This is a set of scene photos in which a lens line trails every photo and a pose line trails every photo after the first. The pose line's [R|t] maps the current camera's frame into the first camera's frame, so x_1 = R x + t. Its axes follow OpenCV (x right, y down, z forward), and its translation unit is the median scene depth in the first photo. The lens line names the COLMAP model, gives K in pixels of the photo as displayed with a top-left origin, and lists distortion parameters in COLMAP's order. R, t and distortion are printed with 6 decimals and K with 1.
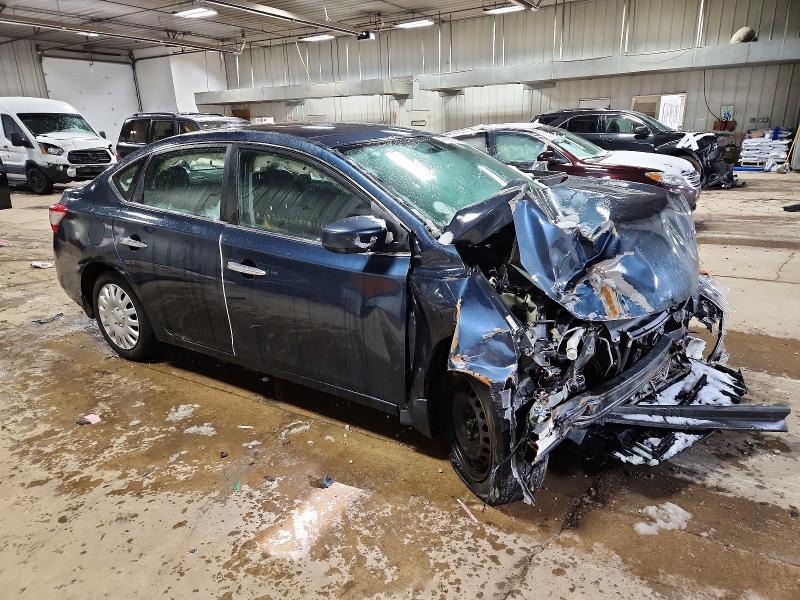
lens RADIAL K [[527.4, 0, 402.8], [0, 527.4, 297.5], [0, 0, 1]] dist [0.002701, -0.014909]
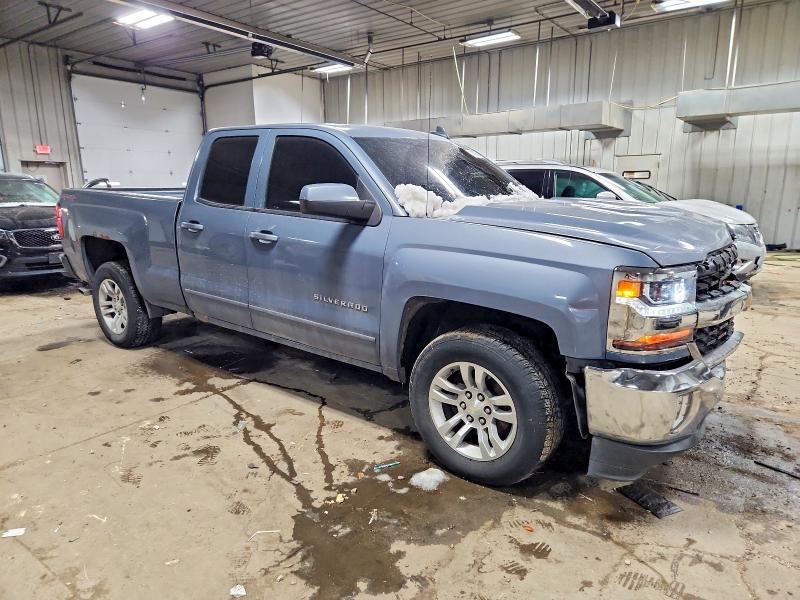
lens RADIAL K [[527.4, 0, 401.7], [0, 527.4, 303.9], [0, 0, 1]] dist [0.002701, -0.014909]
pose [[0.995994, 0.027538, -0.085077, -0.199635], [-0.035080, 0.995461, -0.088467, -0.119306], [0.082255, 0.091097, 0.992439, 0.390444]]
